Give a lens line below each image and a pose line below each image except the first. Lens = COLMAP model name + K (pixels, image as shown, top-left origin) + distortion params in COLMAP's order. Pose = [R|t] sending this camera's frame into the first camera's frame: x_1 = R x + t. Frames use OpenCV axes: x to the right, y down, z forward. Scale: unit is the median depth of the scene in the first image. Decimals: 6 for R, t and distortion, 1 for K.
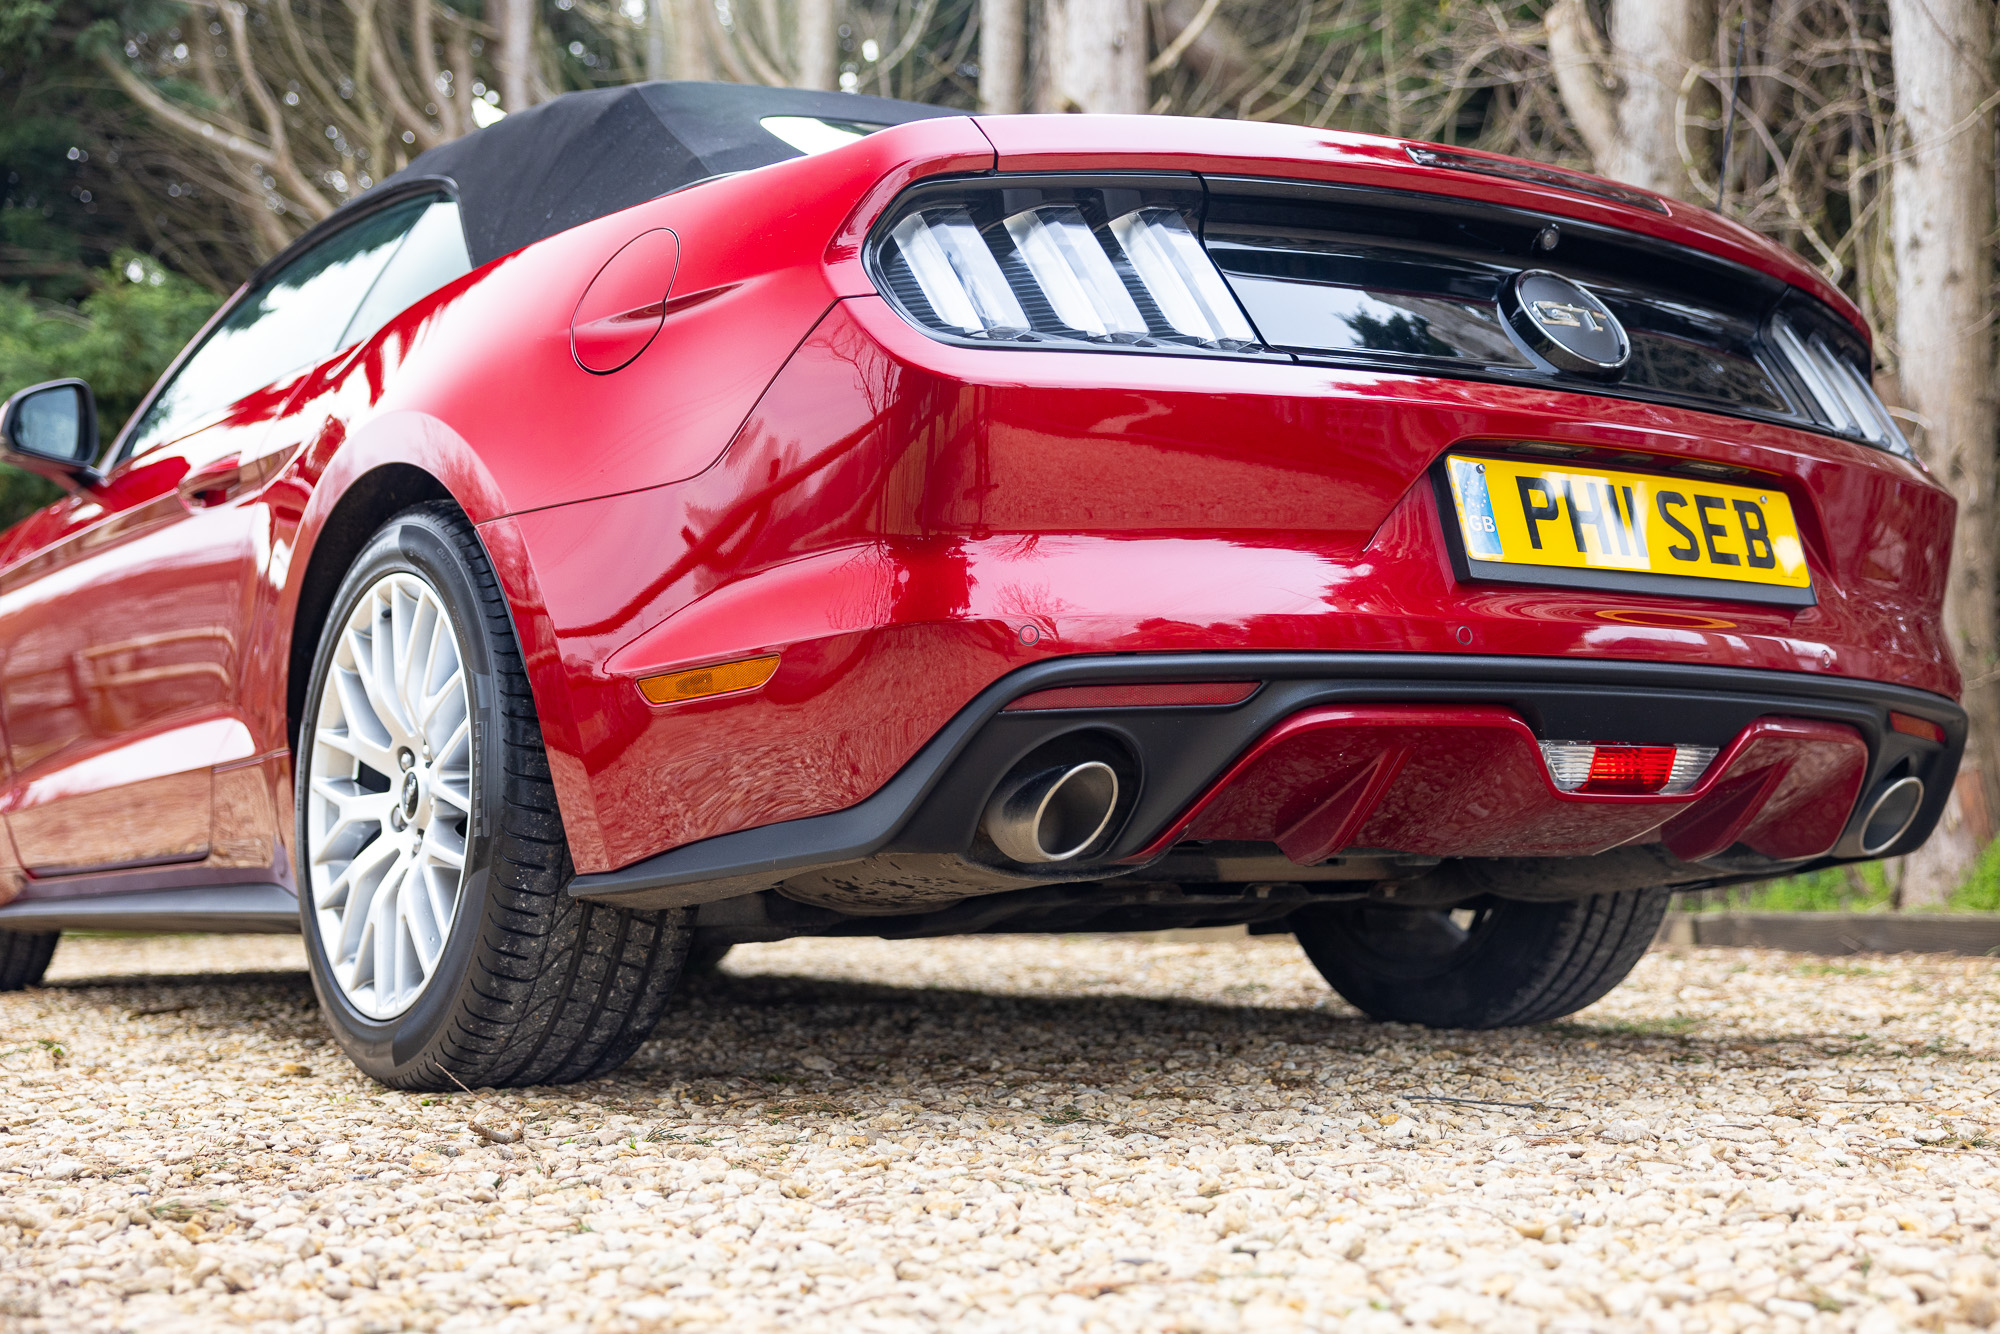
lens RADIAL K [[2491.1, 0, 1000.0], [0, 2491.1, 667.0], [0, 0, 1]] dist [0.070747, -0.034043]
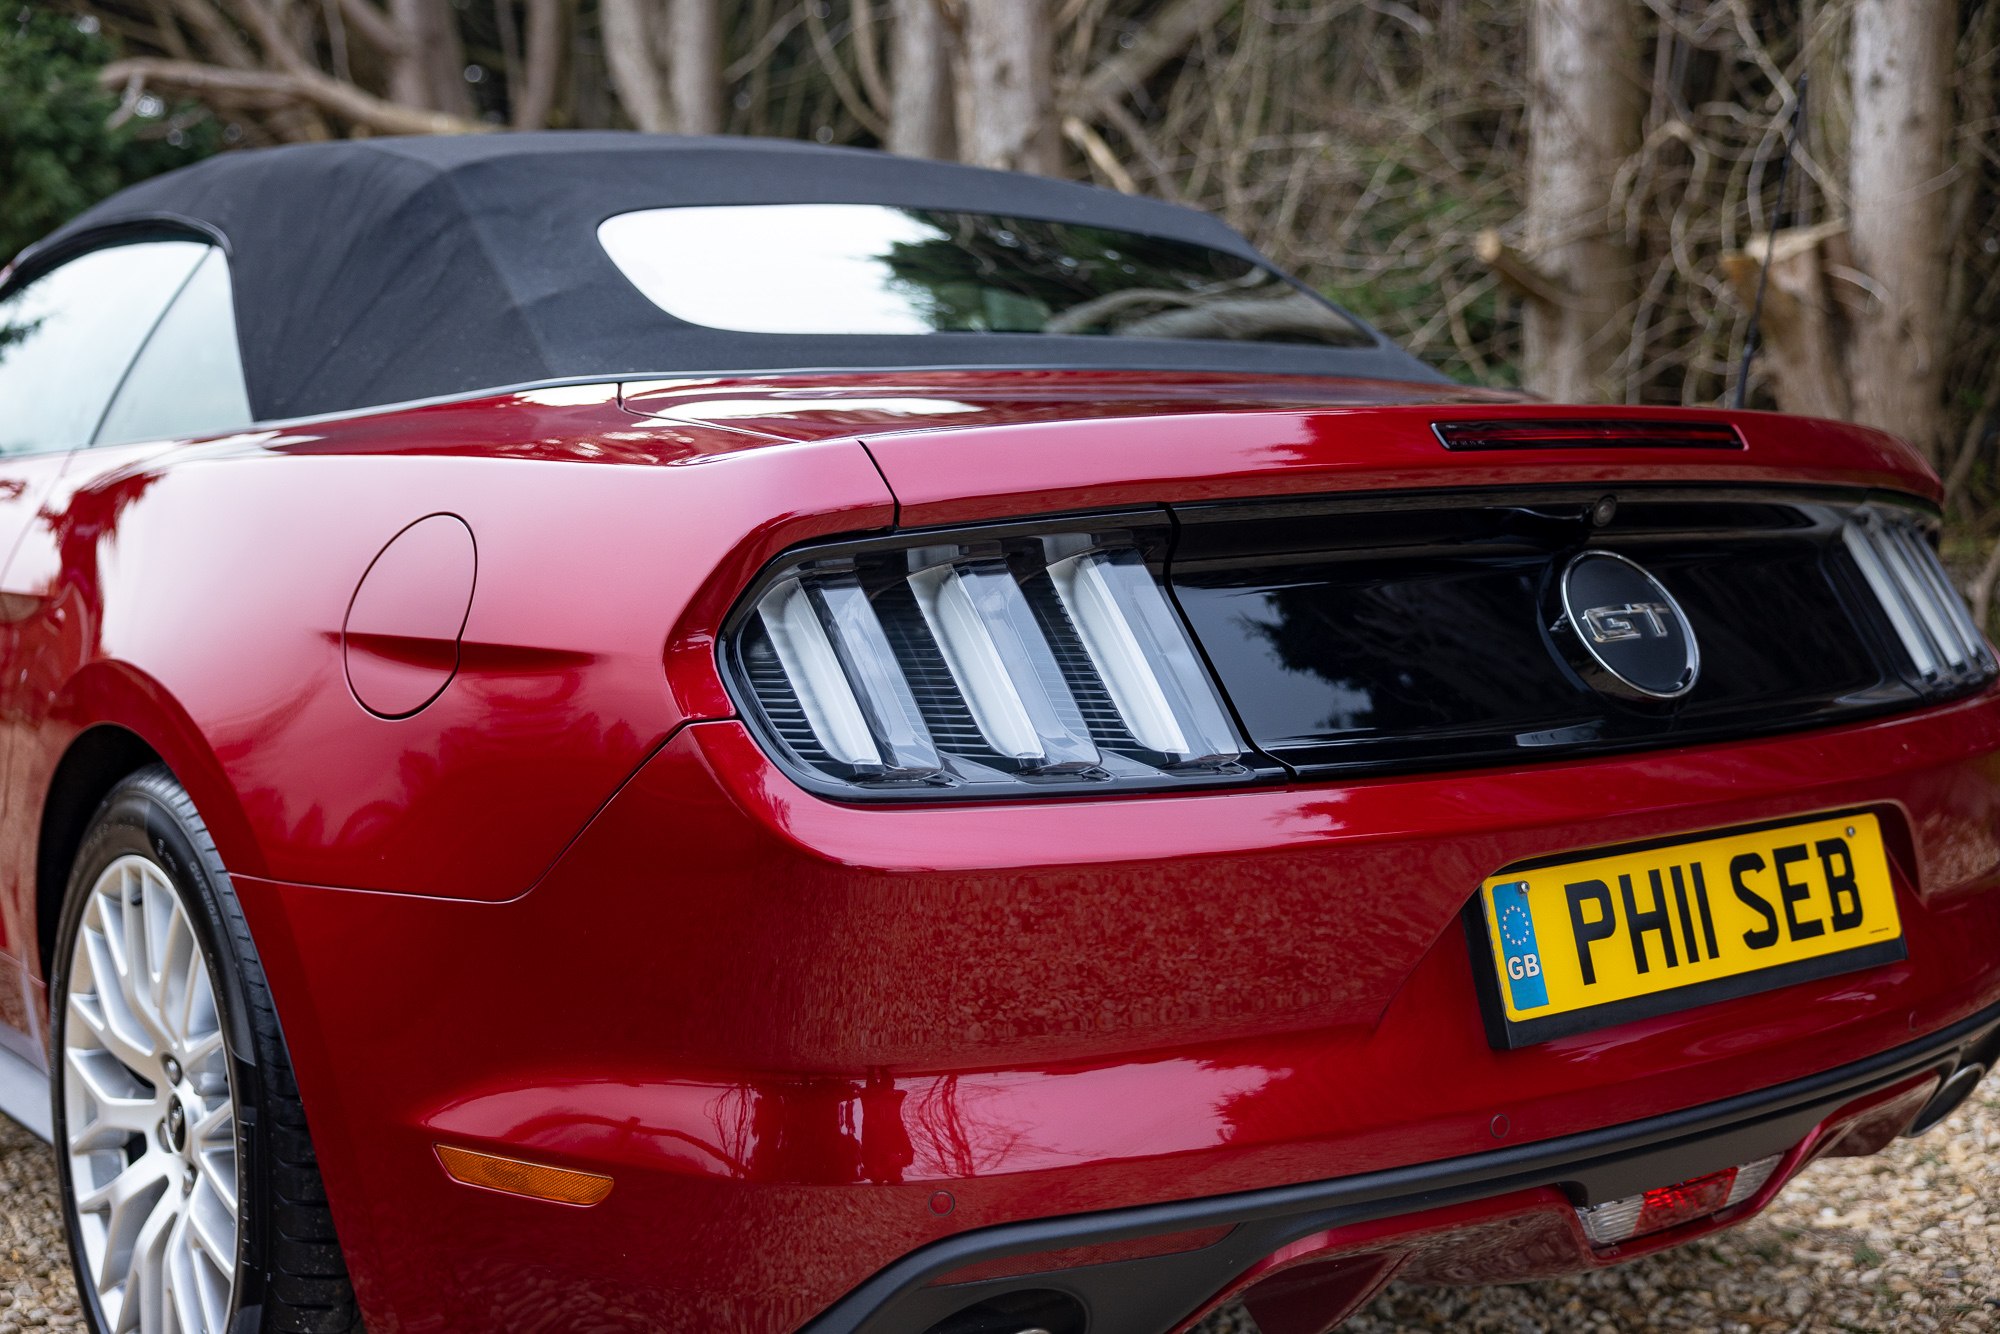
lens RADIAL K [[2343.2, 0, 977.3], [0, 2343.2, 662.0], [0, 0, 1]] dist [0.071962, -0.036923]
pose [[0.999300, -0.001241, 0.037400, -0.003531], [-0.005000, 0.986063, 0.166297, -0.251554], [-0.037085, -0.166367, 0.985366, 0.279803]]
